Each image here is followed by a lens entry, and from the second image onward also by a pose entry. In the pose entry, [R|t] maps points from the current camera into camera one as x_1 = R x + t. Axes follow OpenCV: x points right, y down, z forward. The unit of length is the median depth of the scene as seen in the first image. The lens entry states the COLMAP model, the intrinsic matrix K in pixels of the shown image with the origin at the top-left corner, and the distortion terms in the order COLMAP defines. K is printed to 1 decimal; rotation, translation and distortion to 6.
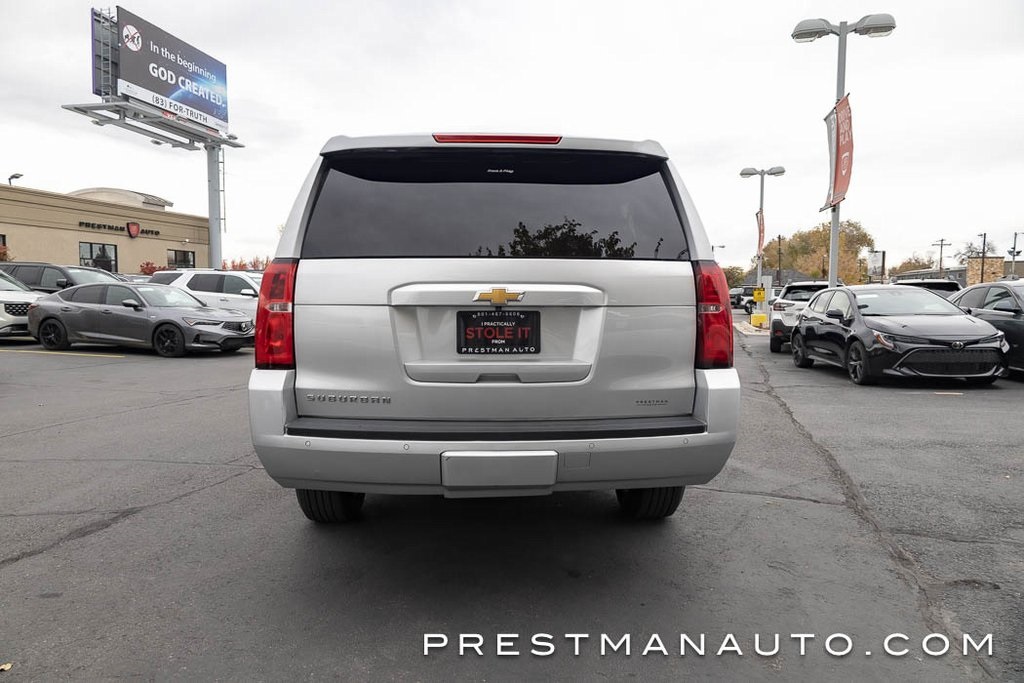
lens RADIAL K [[669.0, 0, 512.0], [0, 669.0, 341.5], [0, 0, 1]] dist [0.002096, -0.005023]
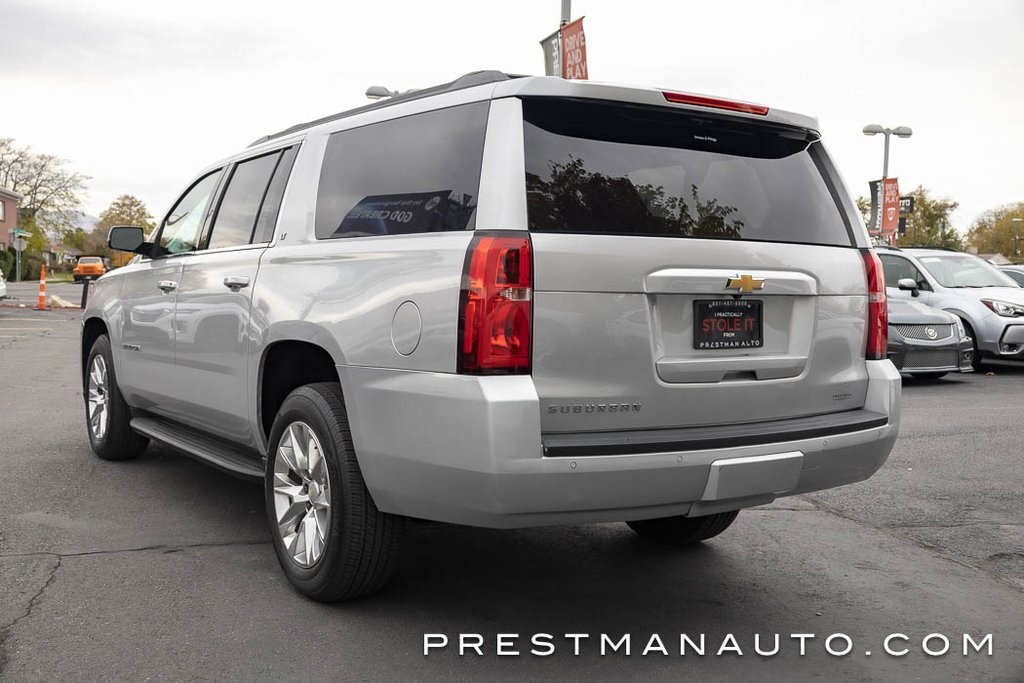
lens RADIAL K [[1063.6, 0, 512.0], [0, 1063.6, 341.5], [0, 0, 1]] dist [-0.067555, -0.000648]
pose [[0.858929, -0.016576, 0.511826, -0.961702], [0.016430, 0.999853, 0.004809, -0.002292], [-0.511831, 0.004279, 0.859076, -0.050454]]
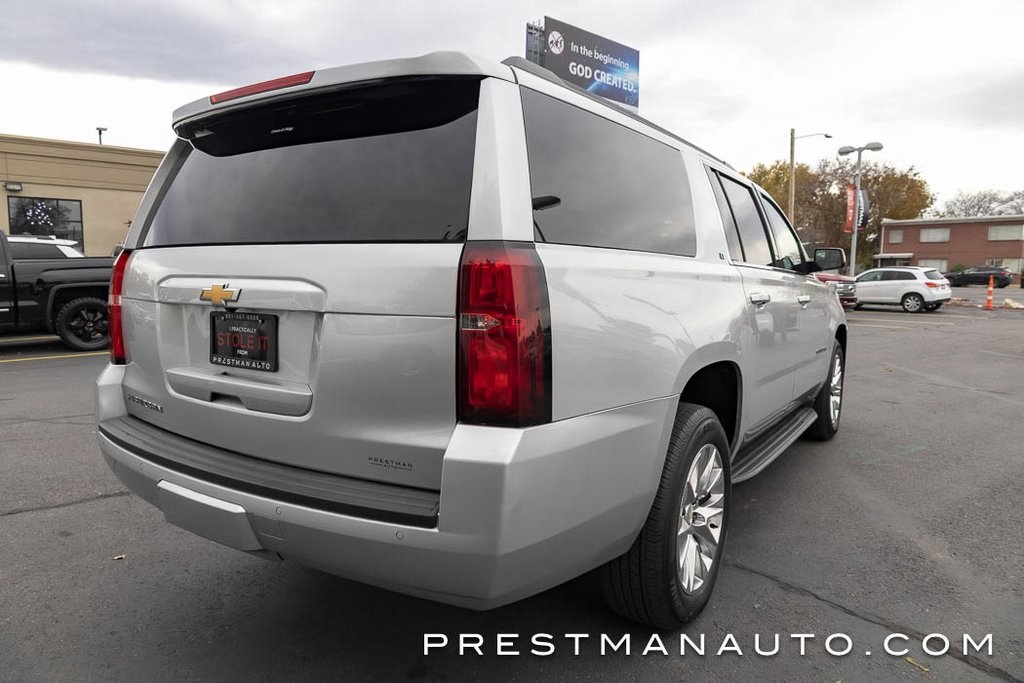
lens RADIAL K [[669.0, 0, 512.0], [0, 669.0, 341.5], [0, 0, 1]] dist [0.002096, -0.005023]
pose [[0.801413, 0.064822, -0.594588, 0.683350], [-0.045427, 0.997835, 0.047555, -0.062688], [0.596383, -0.011101, 0.802623, 0.551252]]
